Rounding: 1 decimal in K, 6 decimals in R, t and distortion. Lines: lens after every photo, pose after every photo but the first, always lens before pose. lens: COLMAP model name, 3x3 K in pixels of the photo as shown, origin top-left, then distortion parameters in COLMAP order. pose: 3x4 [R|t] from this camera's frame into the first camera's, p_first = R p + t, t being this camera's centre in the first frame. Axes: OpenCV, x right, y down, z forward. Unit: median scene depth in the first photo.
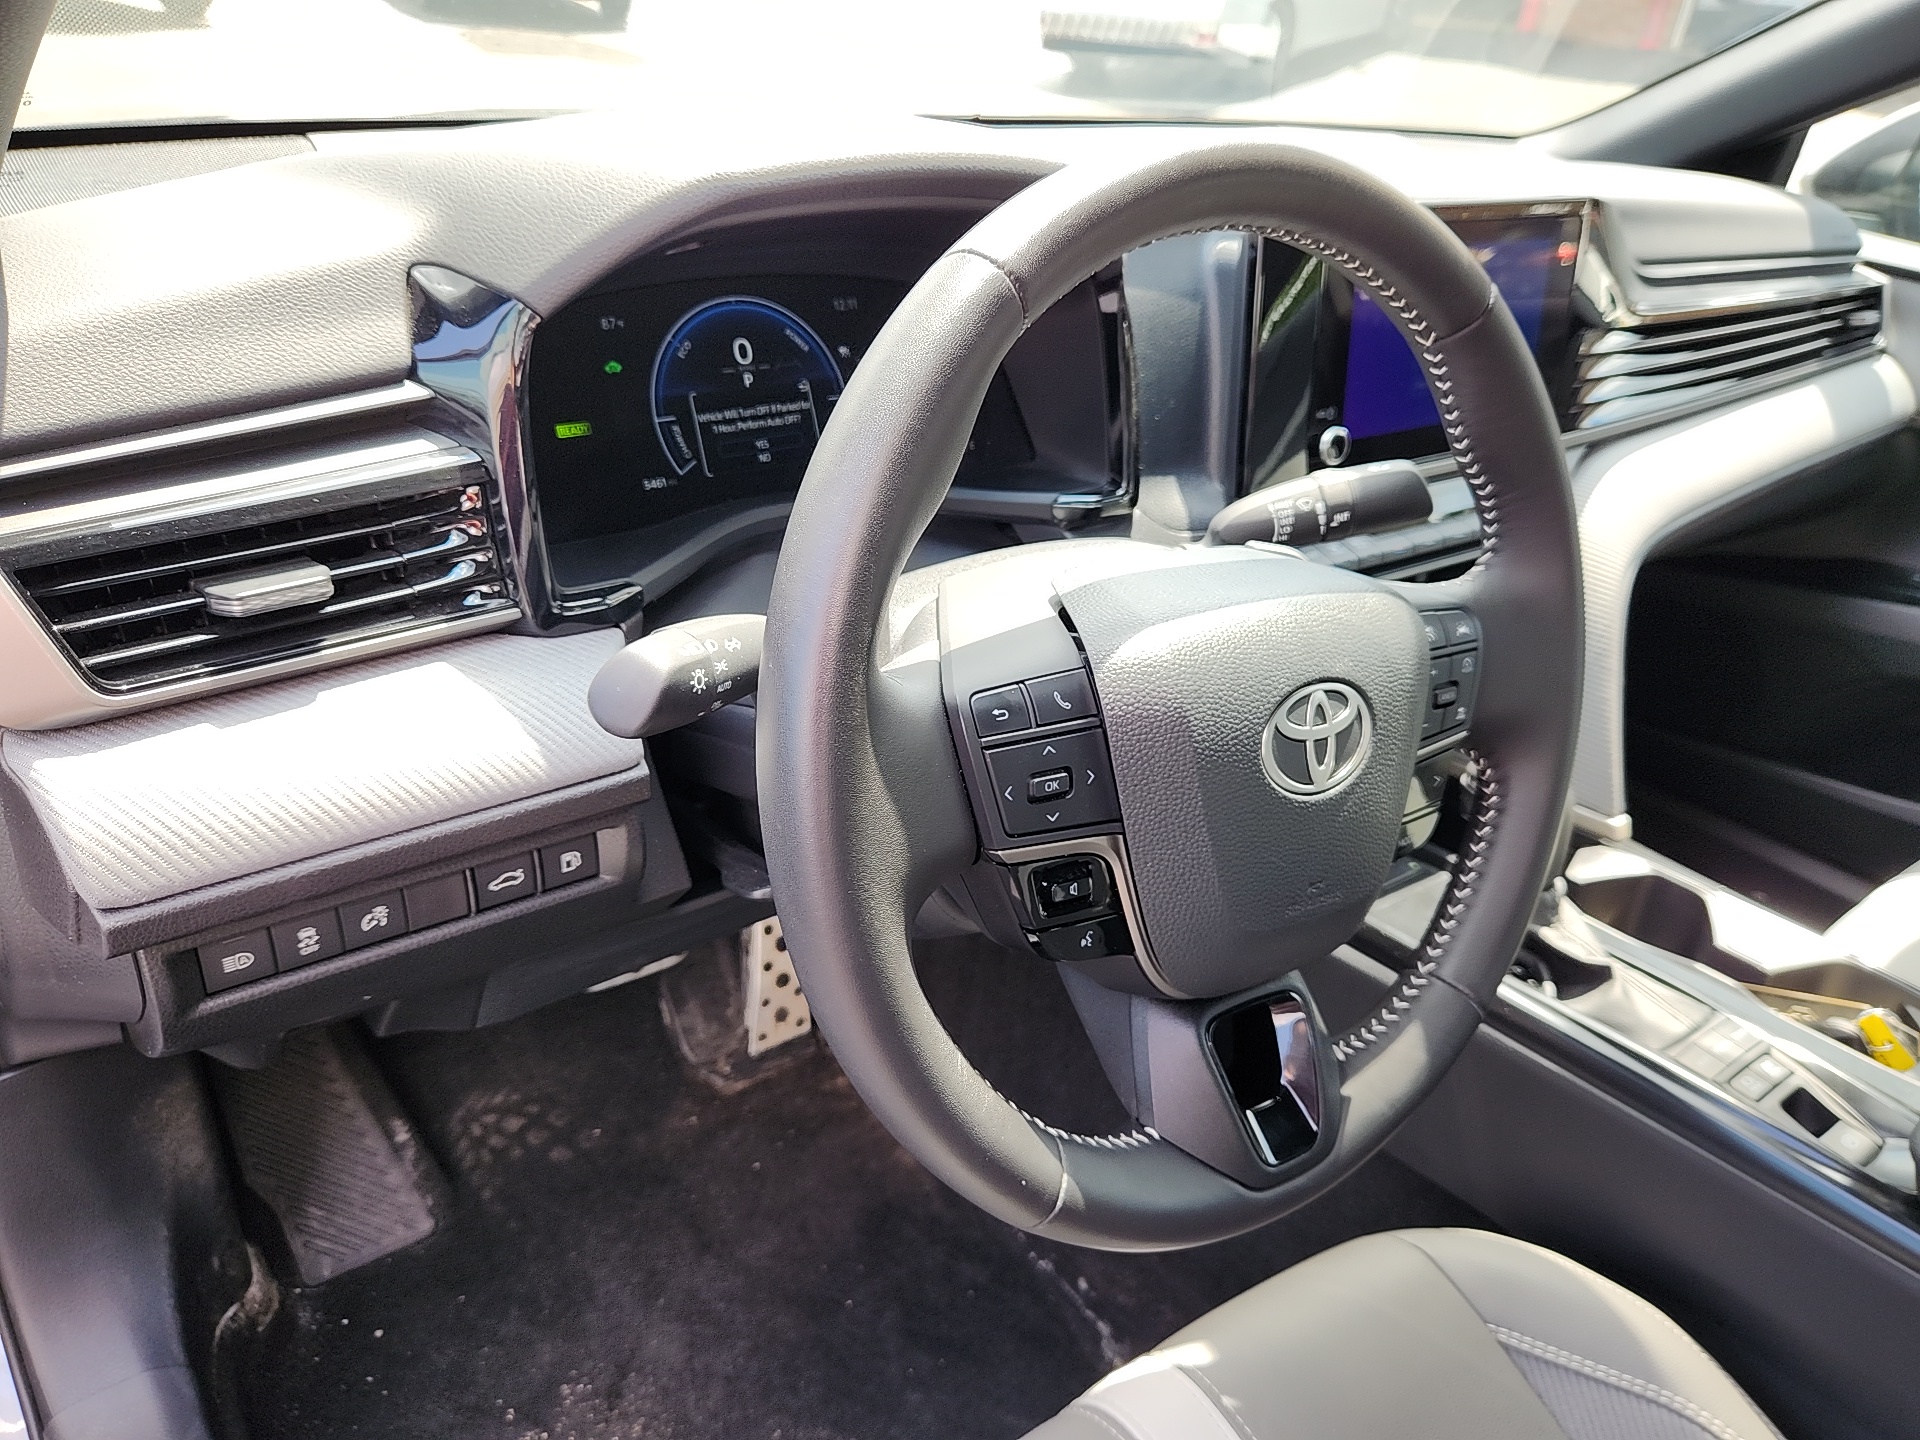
lens RADIAL K [[1342.4, 0, 992.3], [0, 1342.4, 713.1], [0, 0, 1]] dist [0.043180, -0.060474]
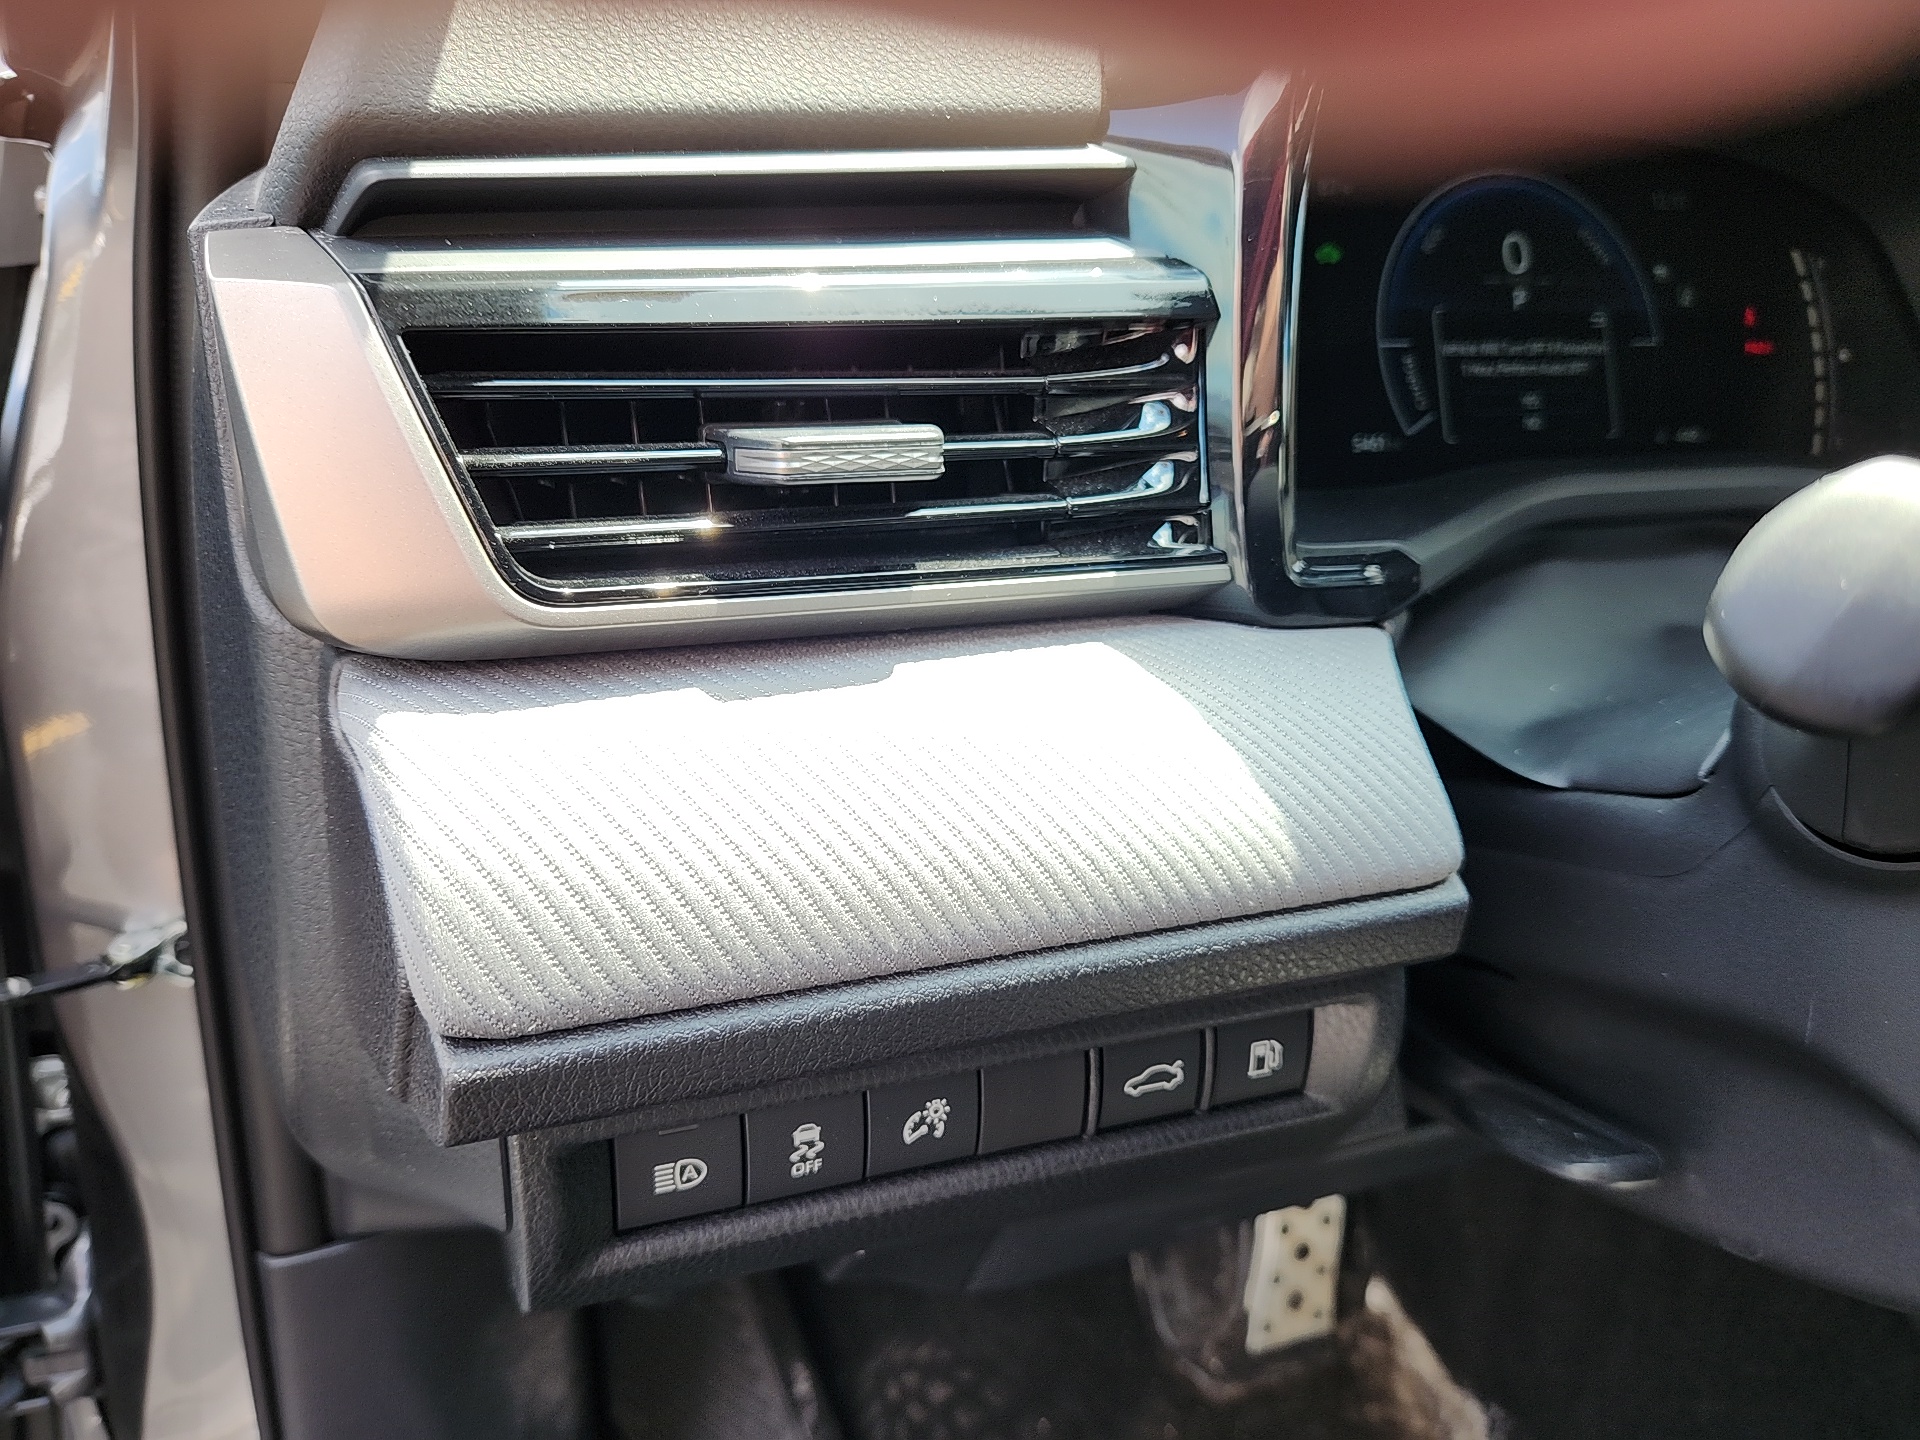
lens RADIAL K [[1342.4, 0, 992.3], [0, 1342.4, 713.1], [0, 0, 1]] dist [0.043180, -0.060474]
pose [[0.958550, 0.068308, -0.276614, -0.287877], [-0.108562, 0.985163, -0.132921, 0.061512], [0.263431, 0.157441, 0.951744, 0.473399]]
